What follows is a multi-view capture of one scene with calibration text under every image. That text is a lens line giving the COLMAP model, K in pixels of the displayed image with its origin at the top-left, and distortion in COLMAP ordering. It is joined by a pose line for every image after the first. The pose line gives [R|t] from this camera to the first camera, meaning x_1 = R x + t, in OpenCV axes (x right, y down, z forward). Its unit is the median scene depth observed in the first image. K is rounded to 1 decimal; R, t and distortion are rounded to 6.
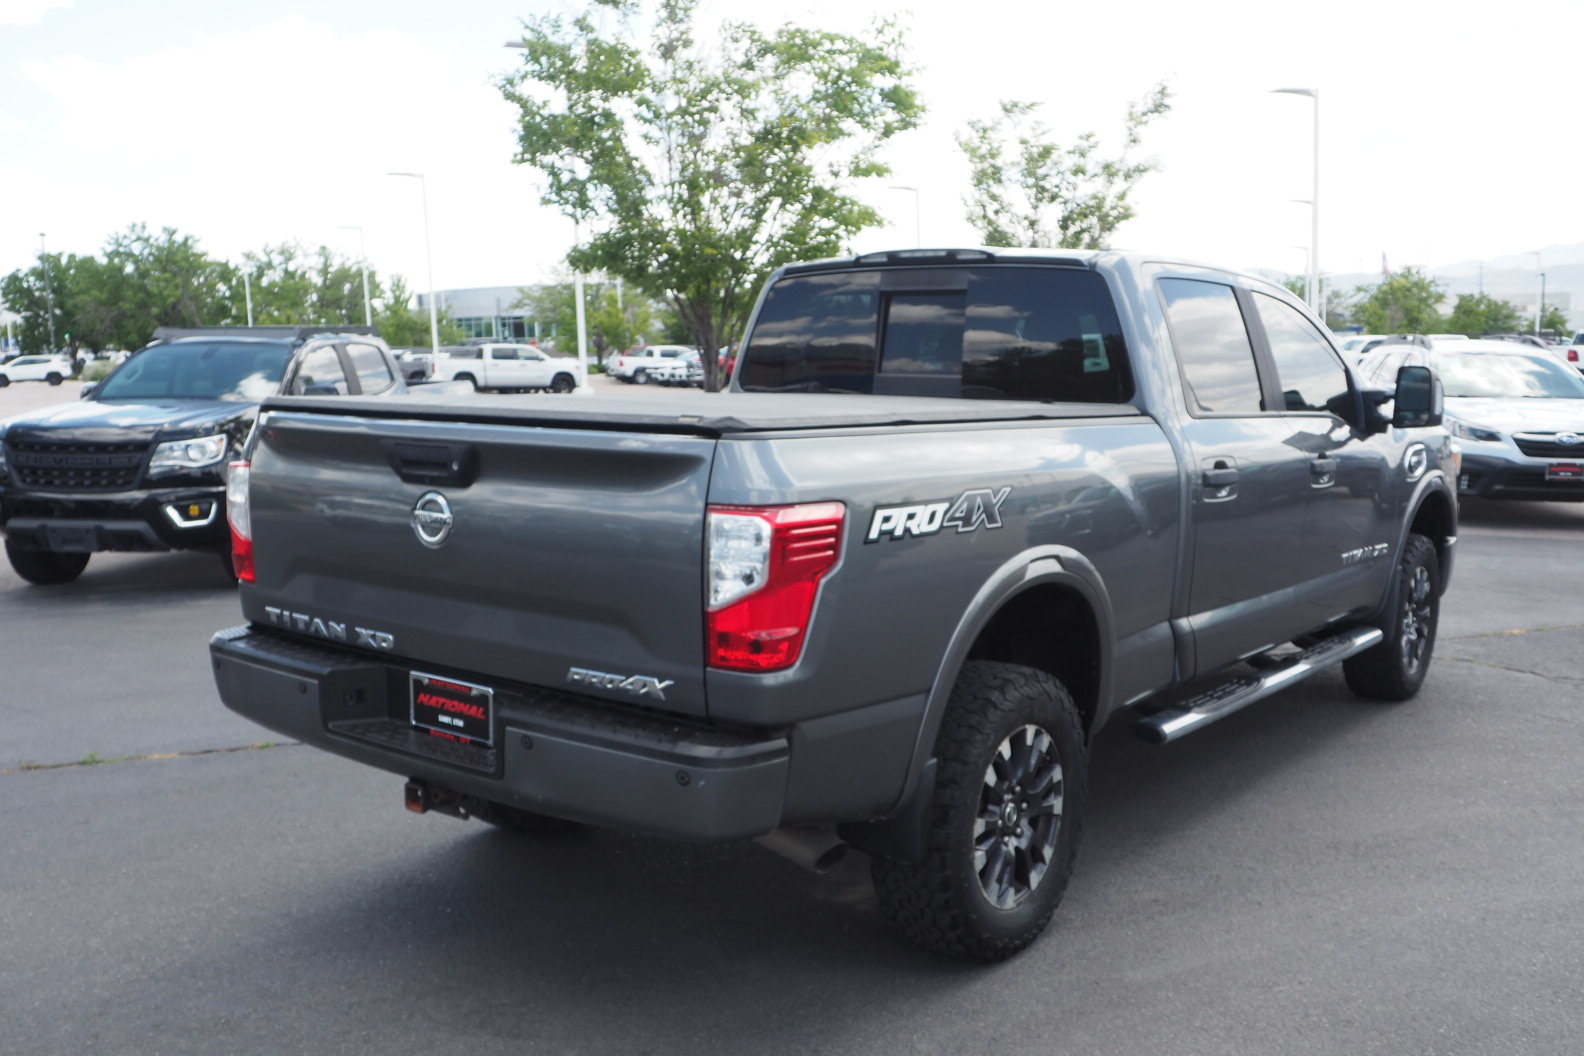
lens RADIAL K [[1478.1, 0, 789.0], [0, 1478.1, 528.5], [0, 0, 1]] dist [-0.020532, -0.015348]
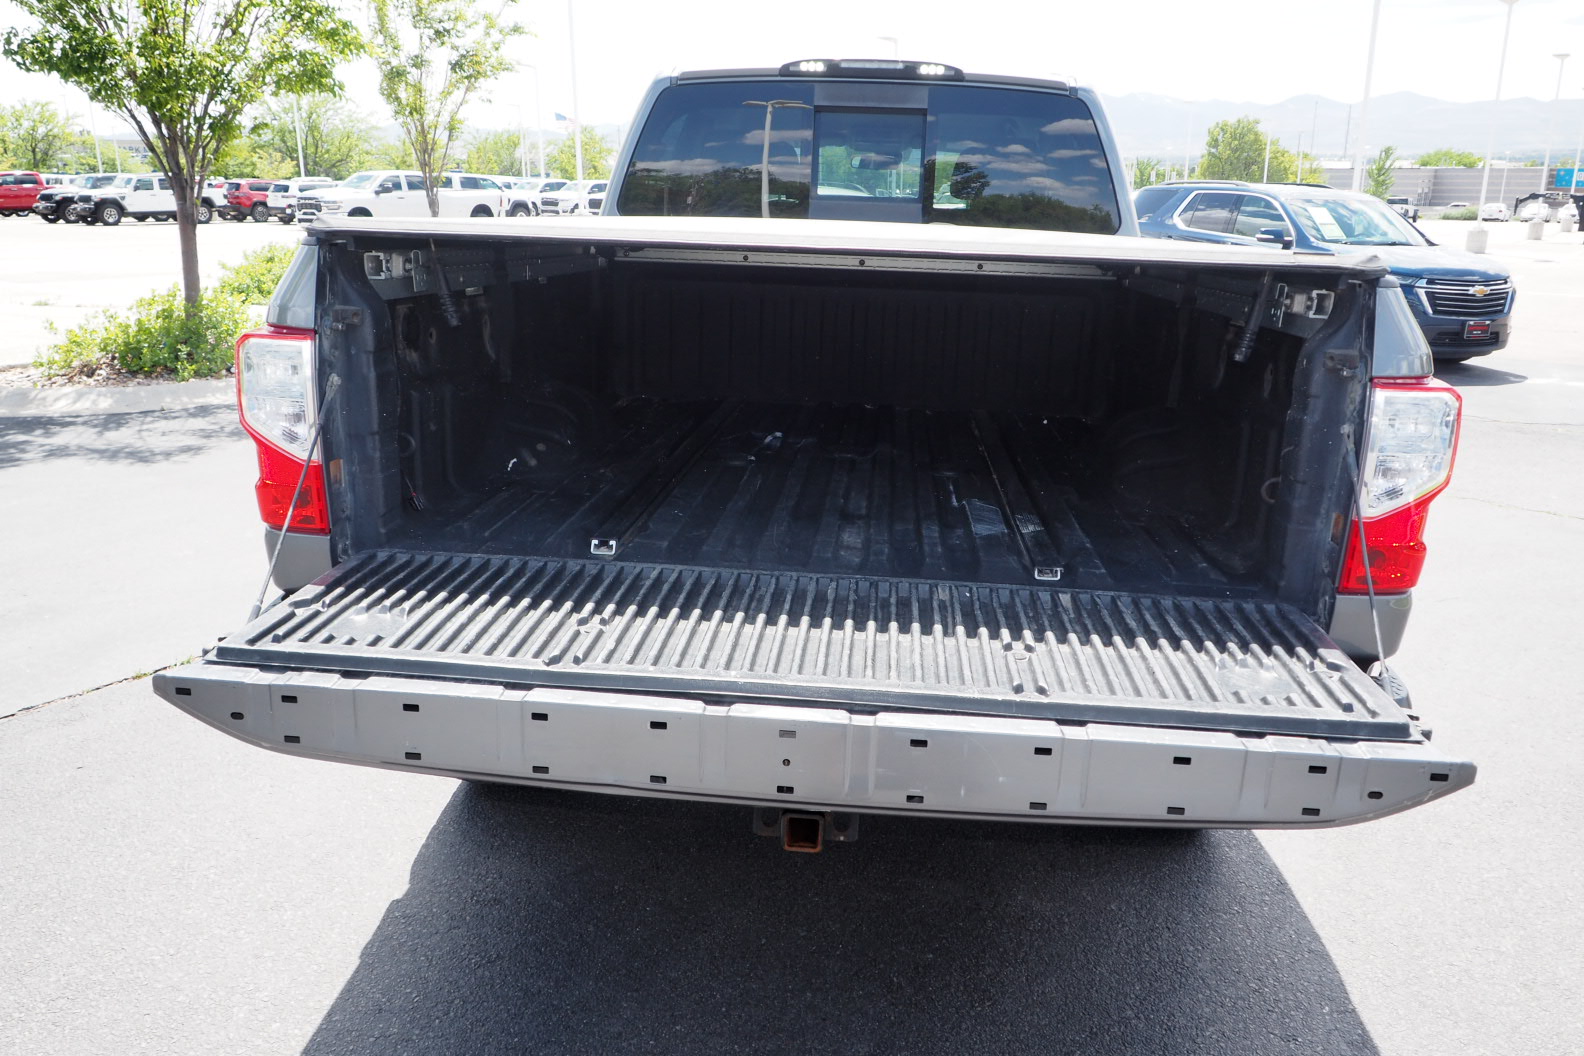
lens RADIAL K [[1169.7, 0, 792.8], [0, 1169.7, 513.0], [0, 0, 1]] dist [-0.009316, -0.003660]
pose [[0.841137, -0.120189, 0.527298, -0.502283], [0.040132, 0.986176, 0.160766, -0.045128], [-0.539331, -0.114065, 0.834333, 0.554503]]
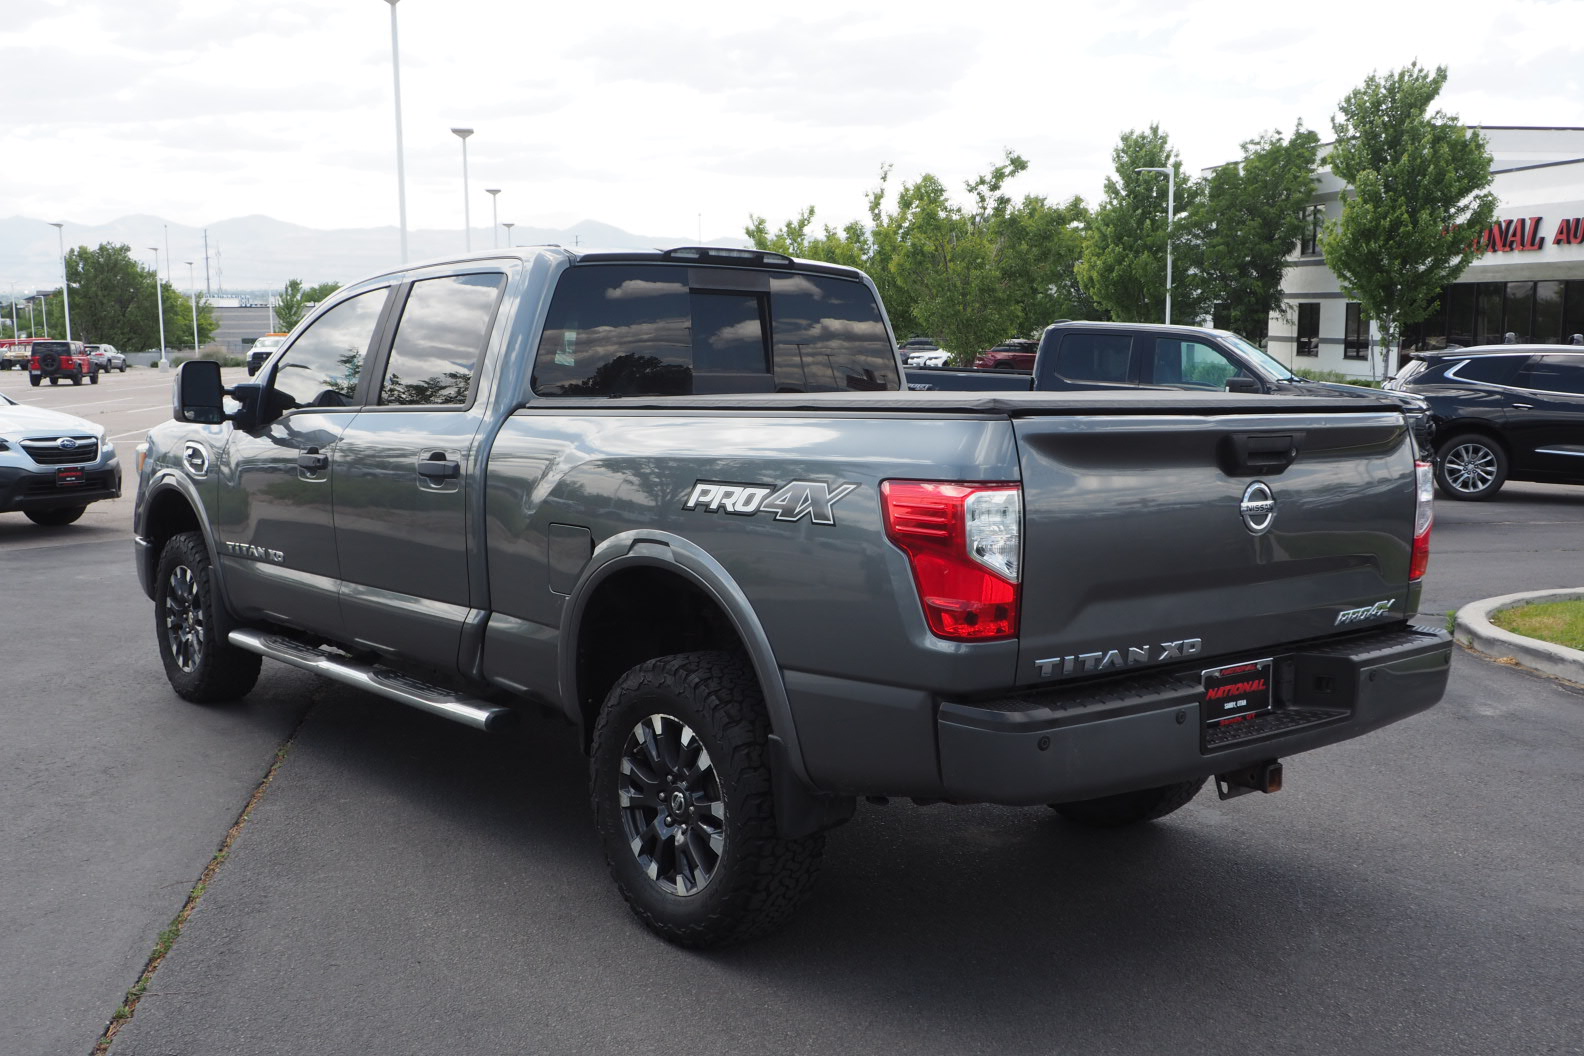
lens RADIAL K [[1543.2, 0, 789.6], [0, 1543.2, 526.9], [0, 0, 1]] dist [-0.004215, 0.002801]
pose [[0.234945, -0.101437, 0.966701, -1.310802], [0.112581, 0.990686, 0.076593, -0.108372], [-0.965467, 0.090837, 0.244177, 1.009949]]
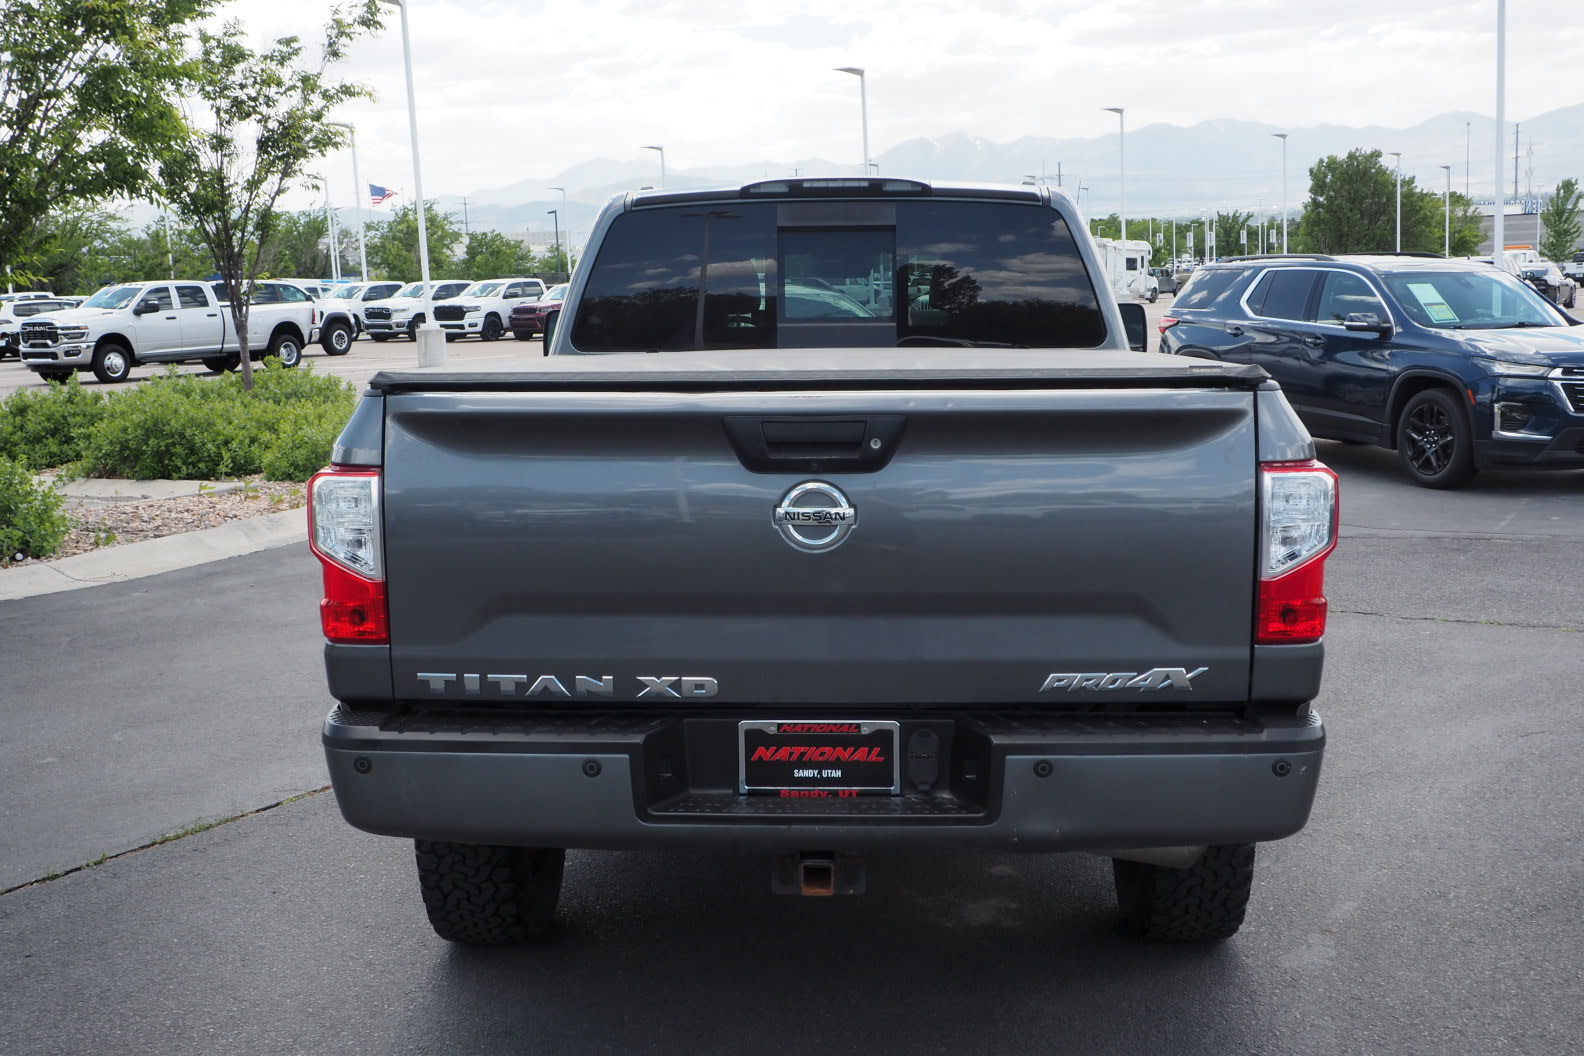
lens RADIAL K [[1756.2, 0, 792.2], [0, 1756.2, 494.4], [0, 0, 1]] dist [-0.015474, -0.014478]
pose [[0.819485, -0.081450, 0.567283, -0.741548], [0.086962, 0.996060, 0.017390, -0.033256], [-0.566465, 0.035081, 0.823339, 0.235661]]
